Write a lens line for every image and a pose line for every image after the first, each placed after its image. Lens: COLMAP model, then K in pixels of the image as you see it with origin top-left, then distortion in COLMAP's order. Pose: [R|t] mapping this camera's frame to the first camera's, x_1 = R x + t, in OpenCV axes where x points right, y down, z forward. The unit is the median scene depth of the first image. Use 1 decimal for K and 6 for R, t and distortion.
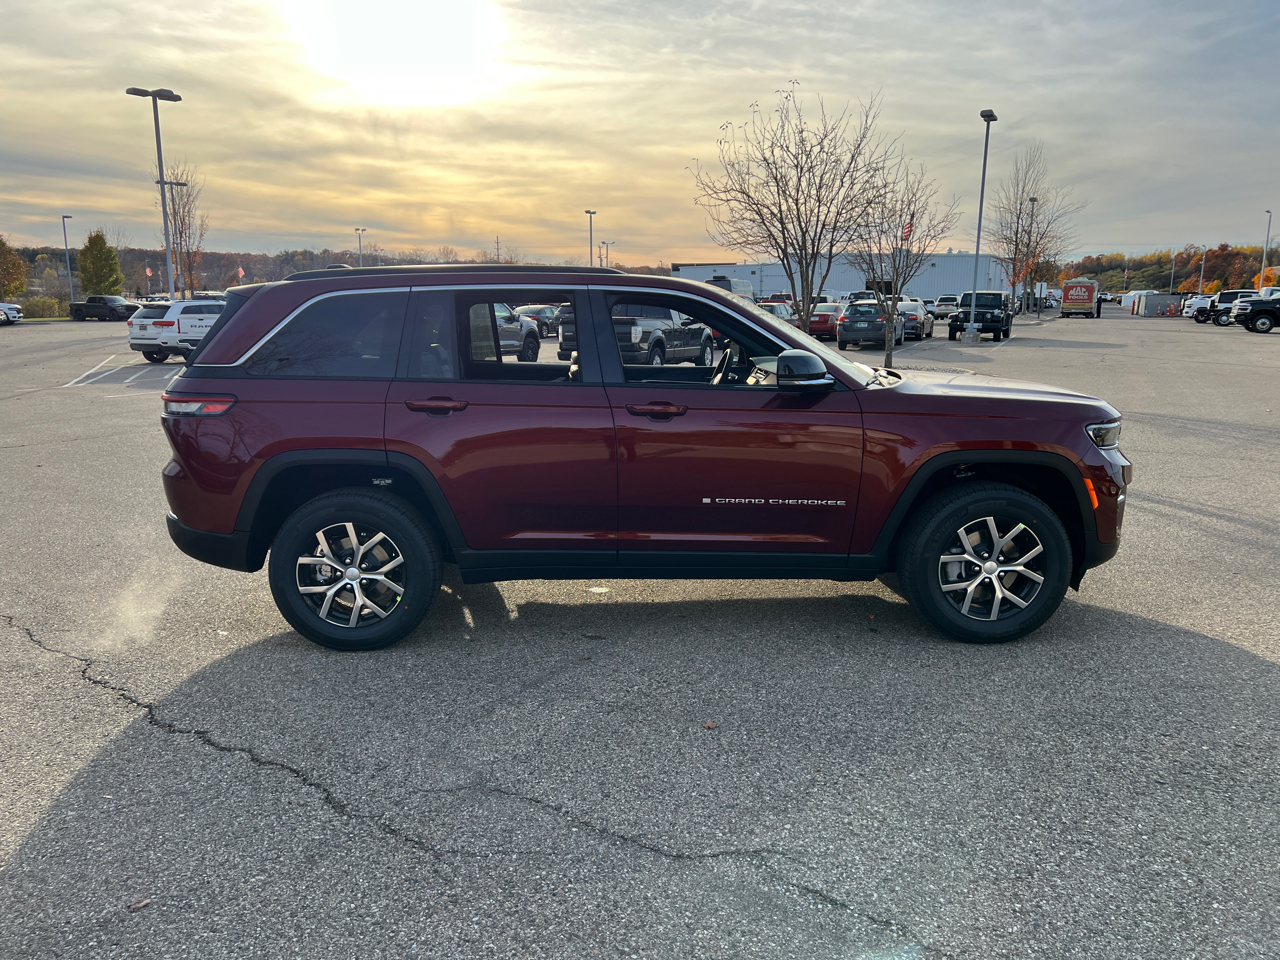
lens RADIAL K [[947.0, 0, 646.5], [0, 947.0, 480.3], [0, 0, 1]] dist [0.062839, -0.066456]
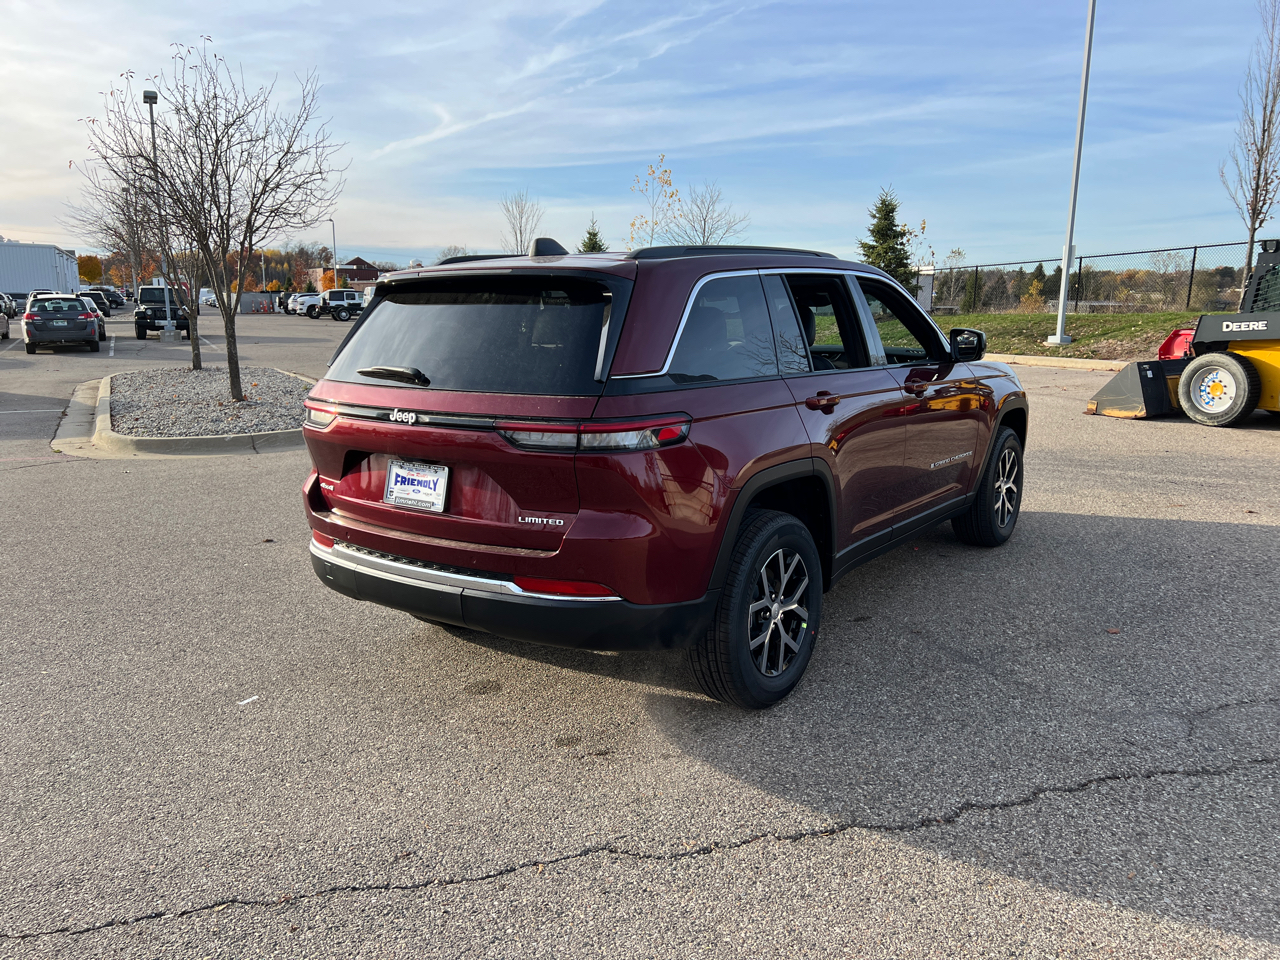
lens RADIAL K [[947.0, 0, 646.5], [0, 947.0, 480.3], [0, 0, 1]] dist [0.062839, -0.066456]
pose [[0.606751, -0.149452, 0.780716, -0.136193], [0.147488, 0.986278, 0.074180, -0.012694], [-0.781089, 0.070138, 0.620468, 0.075704]]
